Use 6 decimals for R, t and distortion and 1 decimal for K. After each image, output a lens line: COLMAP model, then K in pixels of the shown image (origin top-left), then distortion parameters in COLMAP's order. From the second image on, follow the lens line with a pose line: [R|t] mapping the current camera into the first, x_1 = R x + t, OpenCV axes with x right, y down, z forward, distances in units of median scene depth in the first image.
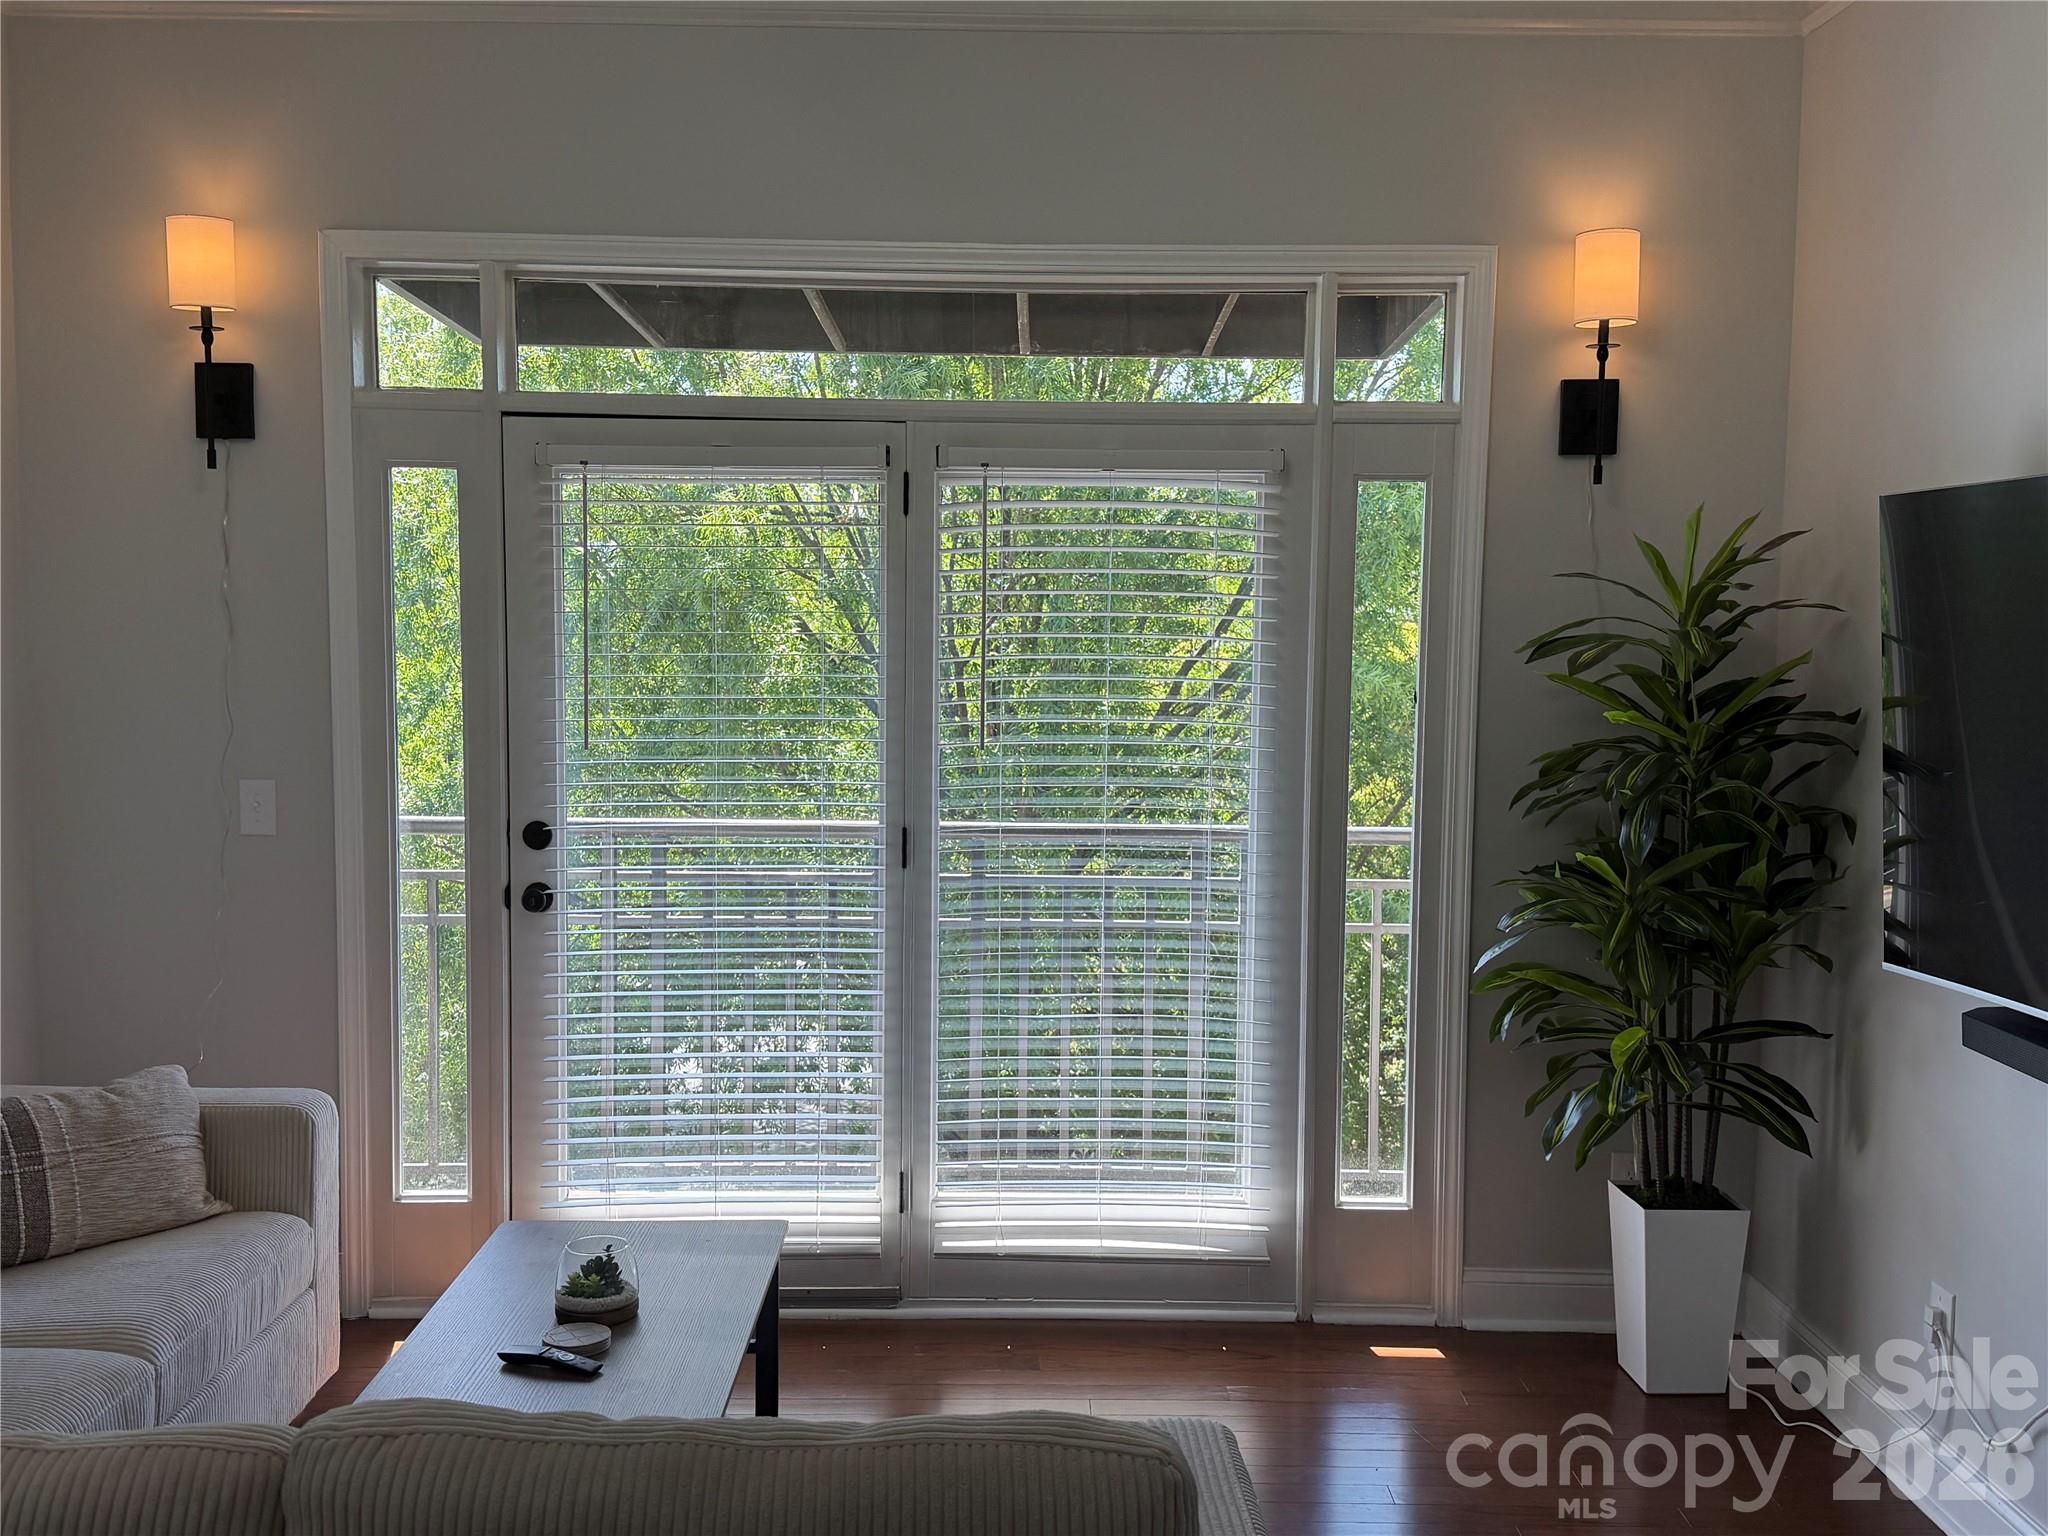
lens RADIAL K [[2012.9, 0, 1024.0], [0, 2012.9, 768.0], [0, 0, 1]] dist [0.213072, -0.508809]
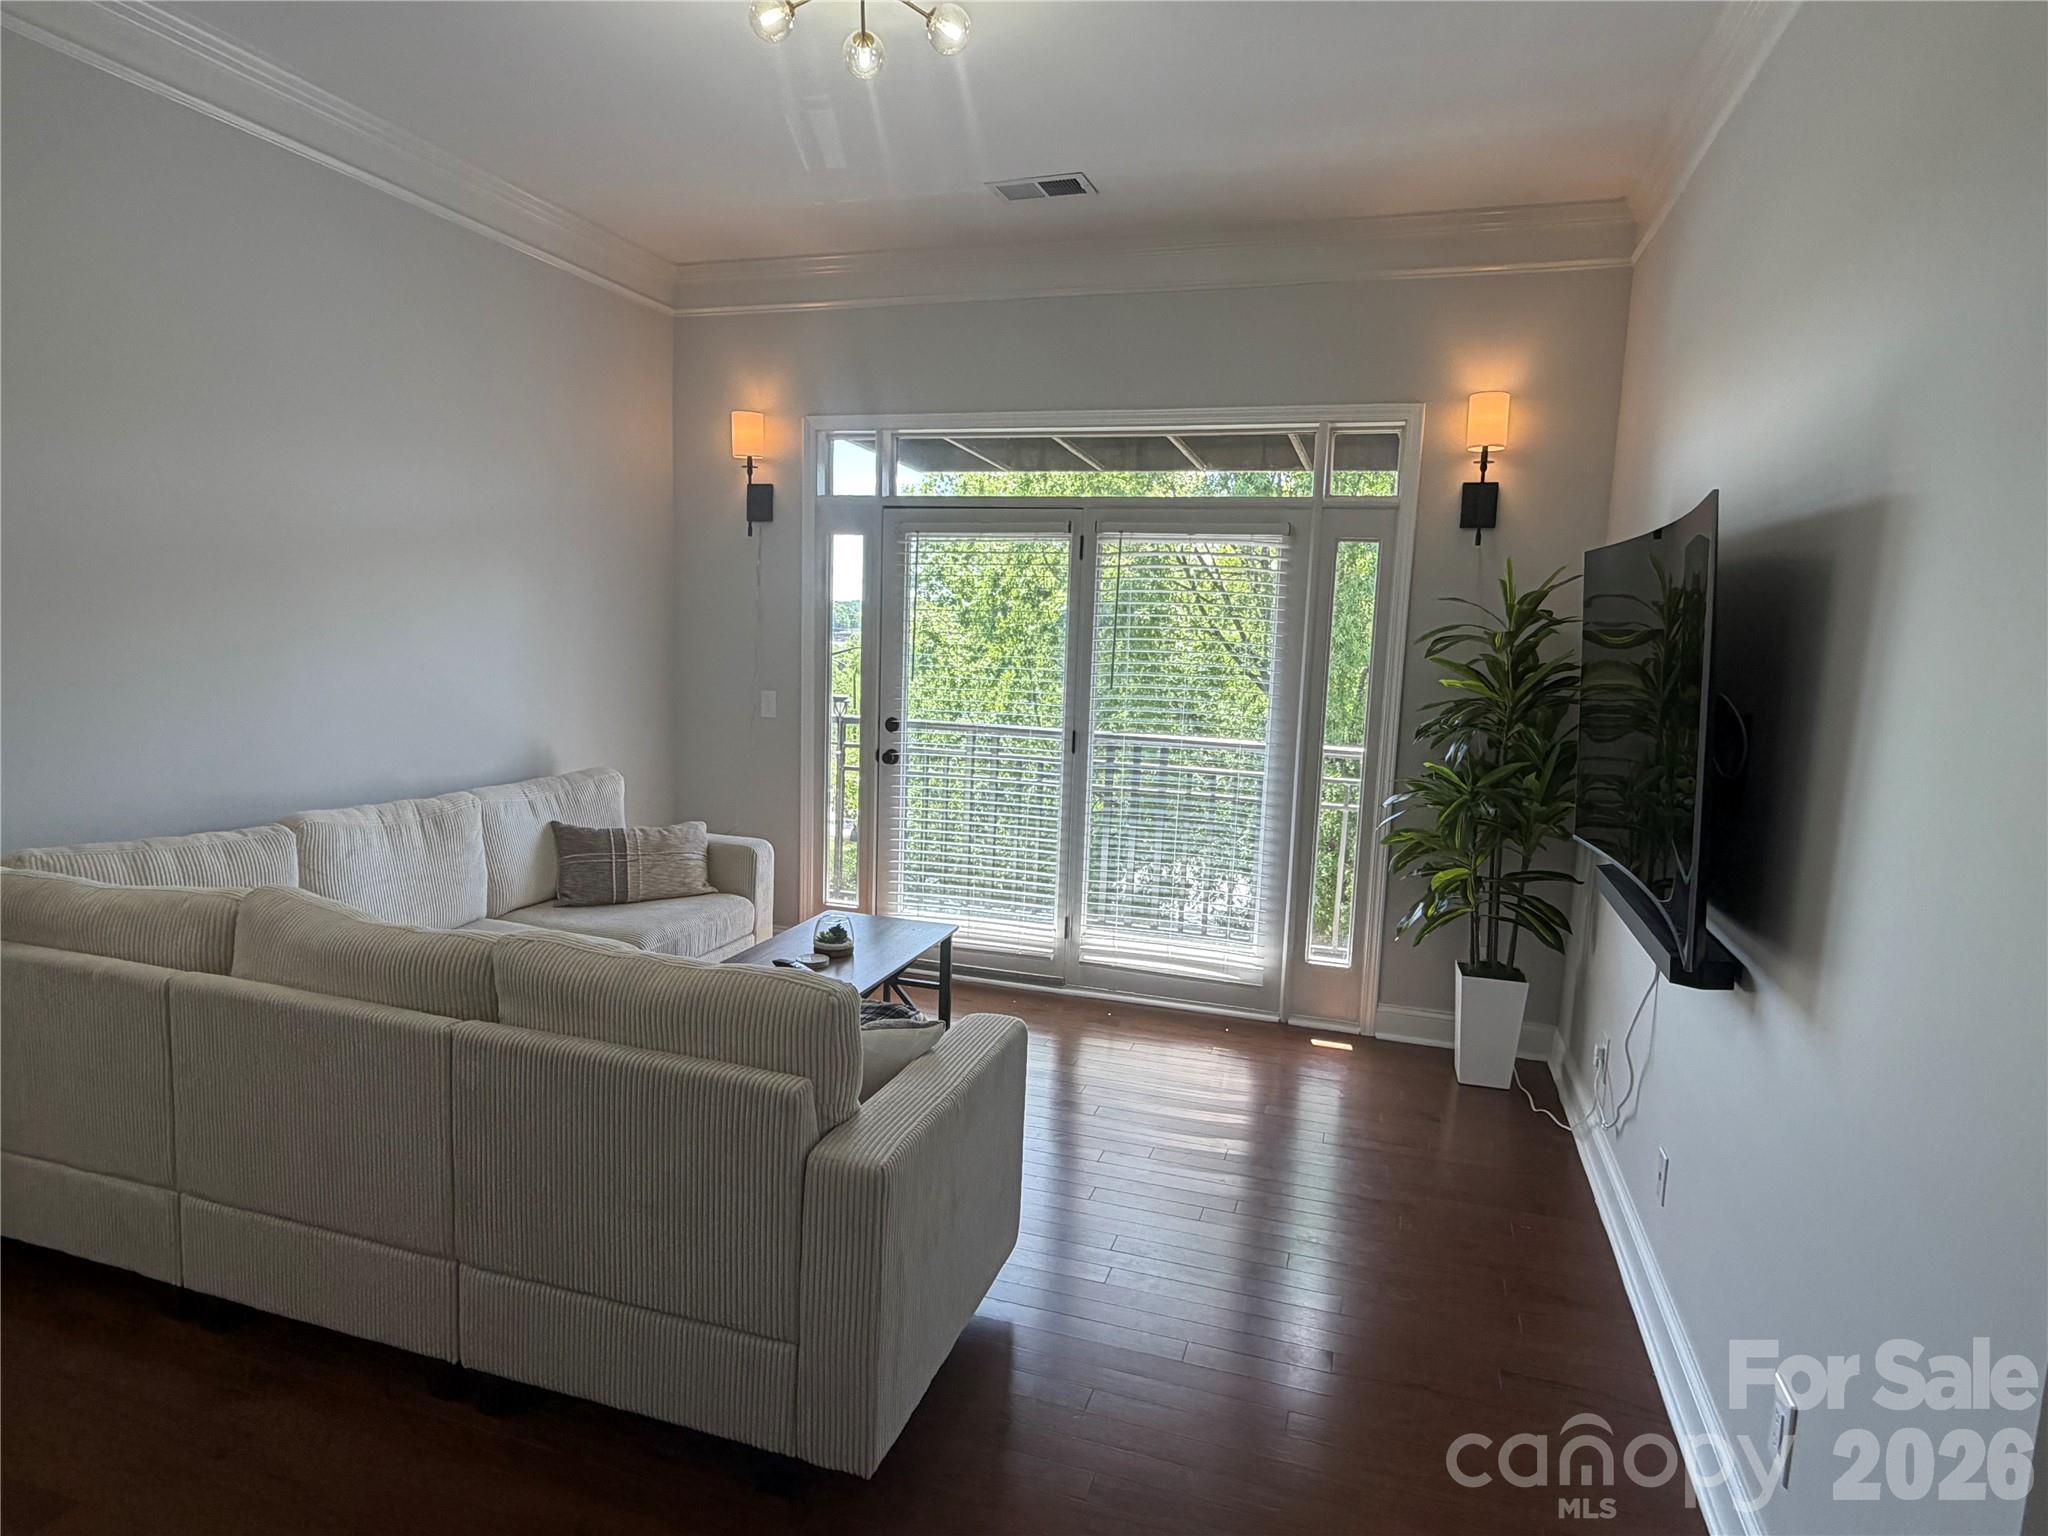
lens RADIAL K [[1205.3, 0, 1024.0], [0, 1205.3, 768.0], [0, 0, 1]] dist [-0.000931, -0.000196]
pose [[0.946929, 0.061642, -0.315476, 0.245712], [-0.048758, 0.997629, 0.048579, 0.012025], [0.317723, -0.030619, 0.947689, -0.051156]]
